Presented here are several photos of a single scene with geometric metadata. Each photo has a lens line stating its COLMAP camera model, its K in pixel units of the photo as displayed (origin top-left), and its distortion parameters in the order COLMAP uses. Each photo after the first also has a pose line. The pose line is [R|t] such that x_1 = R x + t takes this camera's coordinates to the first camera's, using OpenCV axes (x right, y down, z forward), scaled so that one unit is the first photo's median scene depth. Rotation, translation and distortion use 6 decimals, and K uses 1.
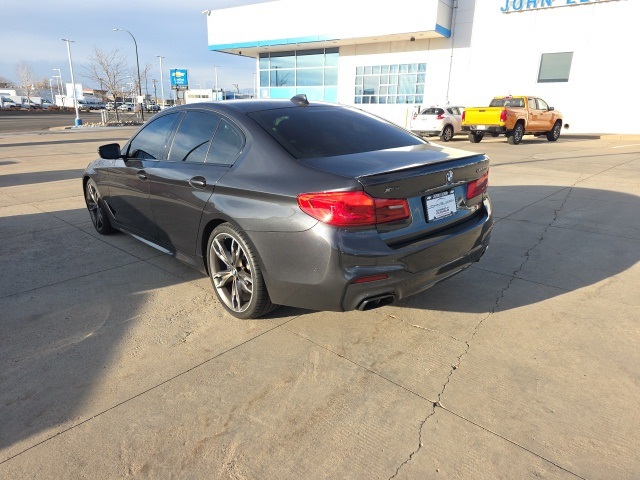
lens RADIAL K [[451.2, 0, 323.4], [0, 451.2, 240.8], [0, 0, 1]] dist [0.009048, -0.003120]
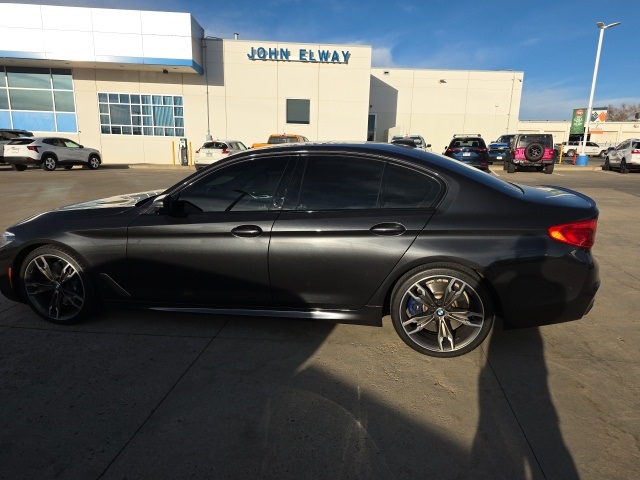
lens RADIAL K [[451.2, 0, 323.4], [0, 451.2, 240.8], [0, 0, 1]] dist [0.009048, -0.003120]
pose [[0.777502, -0.108694, 0.619416, -0.179193], [0.149803, 0.988609, -0.014555, -0.019845], [-0.610778, 0.104107, 0.784928, 0.064275]]
